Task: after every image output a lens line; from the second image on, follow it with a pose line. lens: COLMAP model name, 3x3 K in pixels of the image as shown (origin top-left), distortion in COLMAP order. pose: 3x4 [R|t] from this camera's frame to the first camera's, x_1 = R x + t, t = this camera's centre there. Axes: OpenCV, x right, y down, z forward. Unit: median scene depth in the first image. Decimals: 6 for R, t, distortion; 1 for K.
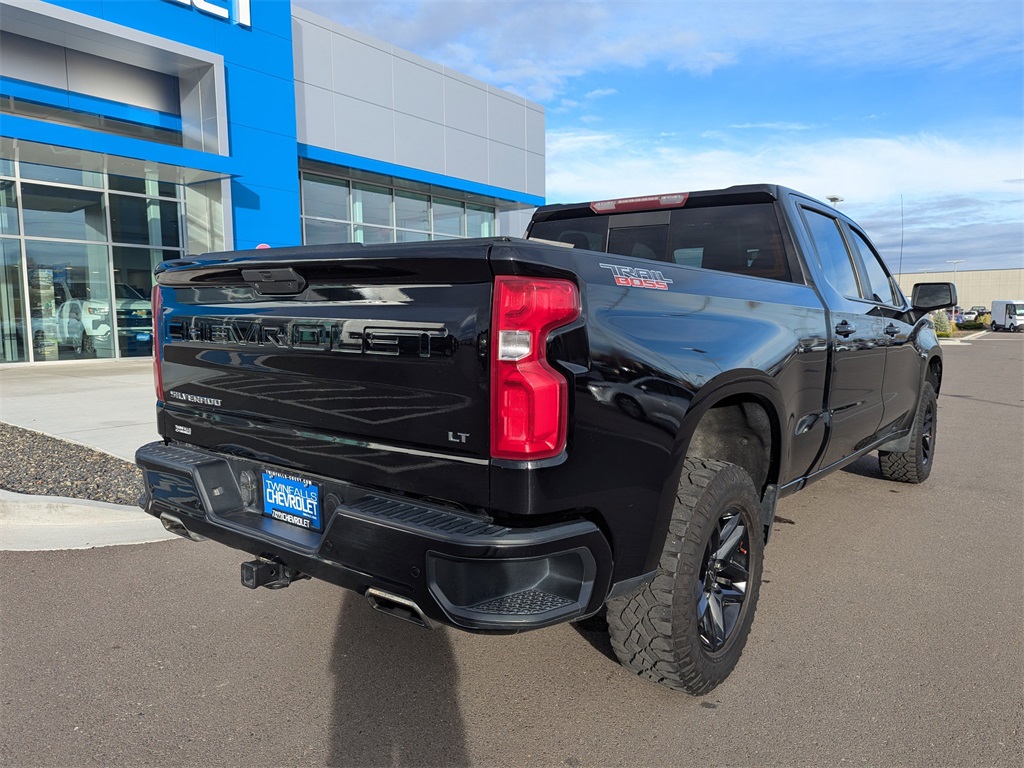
lens RADIAL K [[729.5, 0, 515.9], [0, 729.5, 407.2], [0, 0, 1]] dist [0.046215, -0.036713]
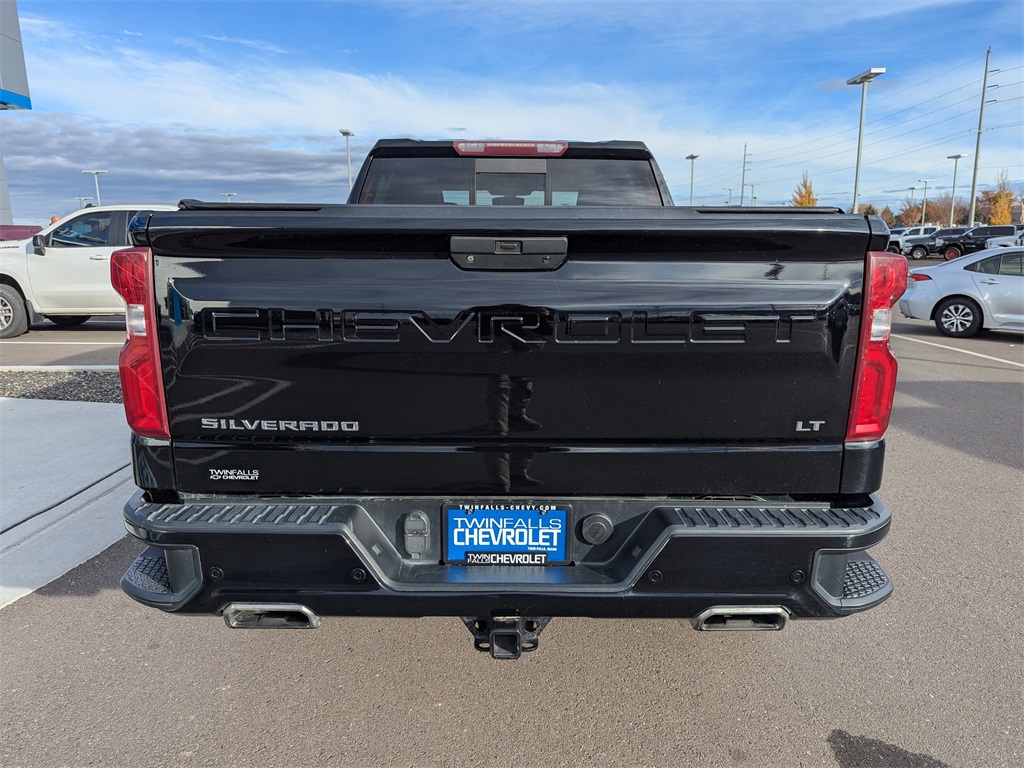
lens RADIAL K [[729.5, 0, 513.5], [0, 729.5, 409.8], [0, 0, 1]] dist [0.046215, -0.036713]
pose [[0.786008, -0.141259, 0.601862, -0.470433], [0.082383, 0.988796, 0.124485, -0.063924], [-0.612703, -0.048263, 0.788838, 0.242620]]
